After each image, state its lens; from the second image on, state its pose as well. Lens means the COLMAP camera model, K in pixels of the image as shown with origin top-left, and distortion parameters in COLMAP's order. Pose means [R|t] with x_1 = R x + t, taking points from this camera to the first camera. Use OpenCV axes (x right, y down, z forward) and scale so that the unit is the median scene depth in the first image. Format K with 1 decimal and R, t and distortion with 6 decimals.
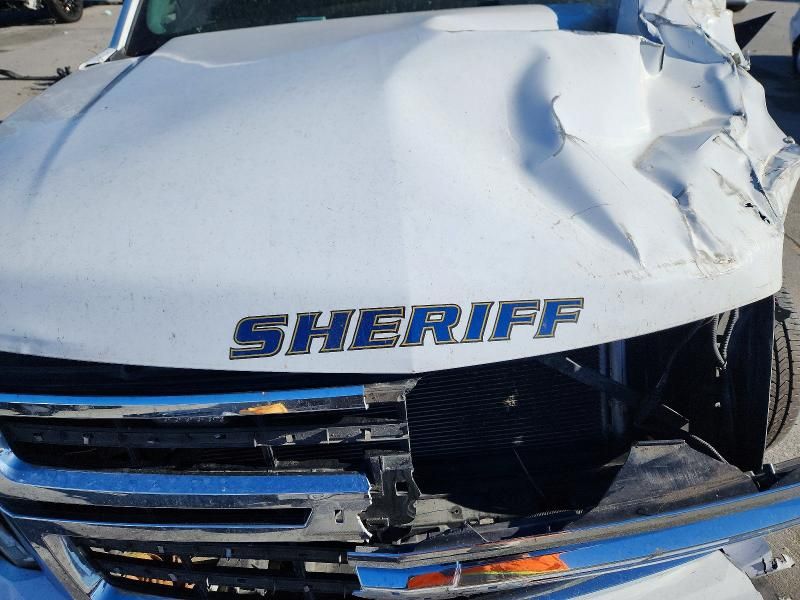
lens RADIAL K [[531.4, 0, 400.0], [0, 531.4, 300.0], [0, 0, 1]] dist [0.008511, -0.000808]
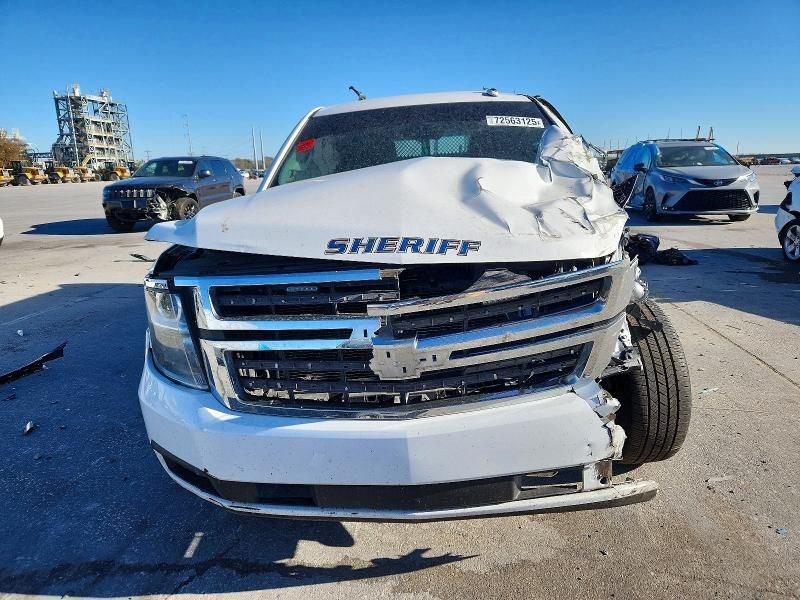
lens RADIAL K [[531.4, 0, 400.0], [0, 531.4, 300.0], [0, 0, 1]] dist [0.008511, -0.000808]
pose [[0.994286, 0.015481, -0.105618, 0.257690], [-0.052788, 0.931285, -0.360447, 1.089080], [0.092780, 0.363963, 0.926781, -1.046846]]
